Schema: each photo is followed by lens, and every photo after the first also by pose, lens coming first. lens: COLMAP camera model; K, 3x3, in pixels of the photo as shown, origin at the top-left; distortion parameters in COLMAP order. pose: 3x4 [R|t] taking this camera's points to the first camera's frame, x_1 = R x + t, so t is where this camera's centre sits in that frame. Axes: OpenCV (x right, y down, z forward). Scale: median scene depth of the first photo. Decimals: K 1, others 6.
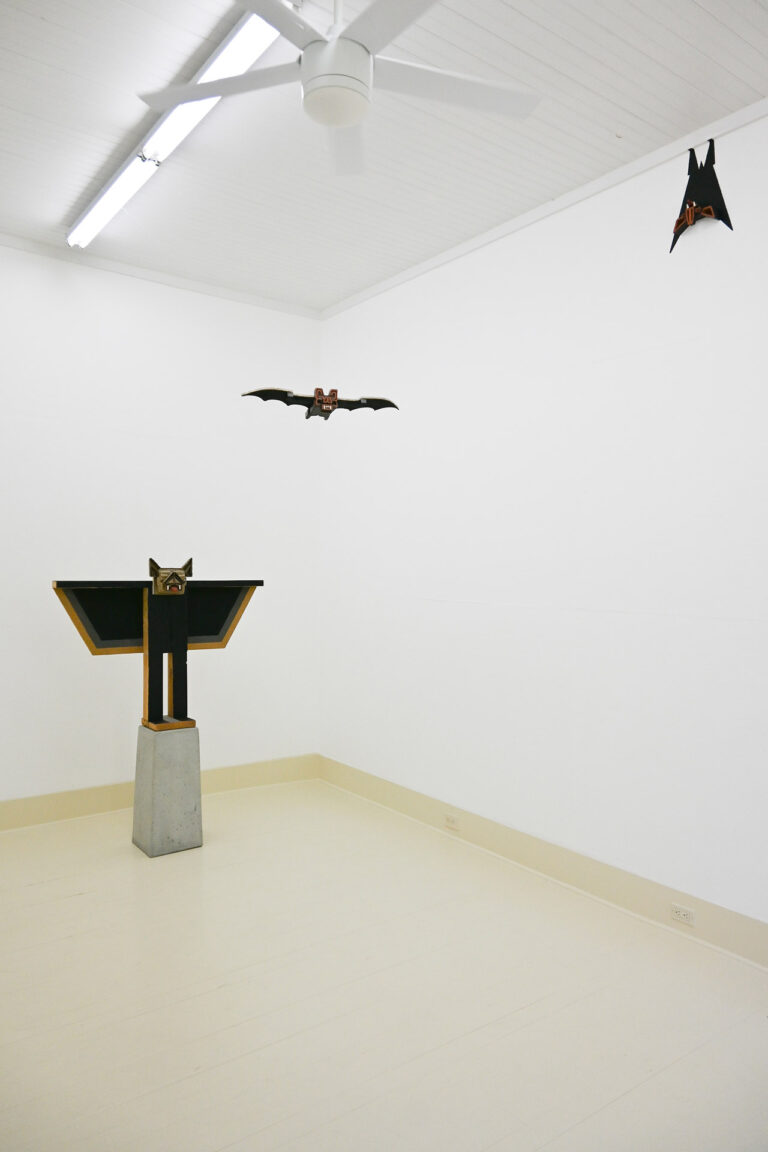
lens RADIAL K [[785.8, 0, 381.5], [0, 785.8, 570.2], [0, 0, 1]] dist [0.003147, -0.002607]
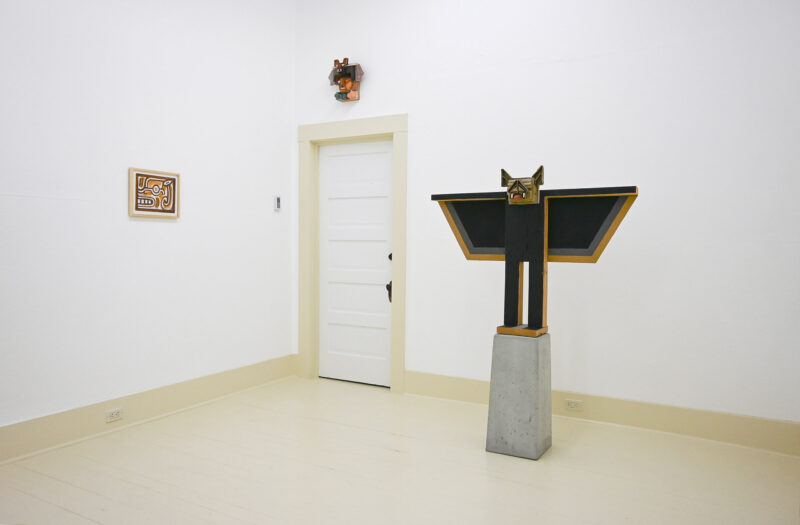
lens RADIAL K [[590.2, 0, 402.3], [0, 590.2, 261.3], [0, 0, 1]] dist [0.001613, 0.001210]
pose [[0.402513, 0.020445, -0.915186, 0.372227], [-0.006360, 0.999789, 0.019538, 0.092397], [0.915392, -0.002044, 0.402558, 0.559259]]
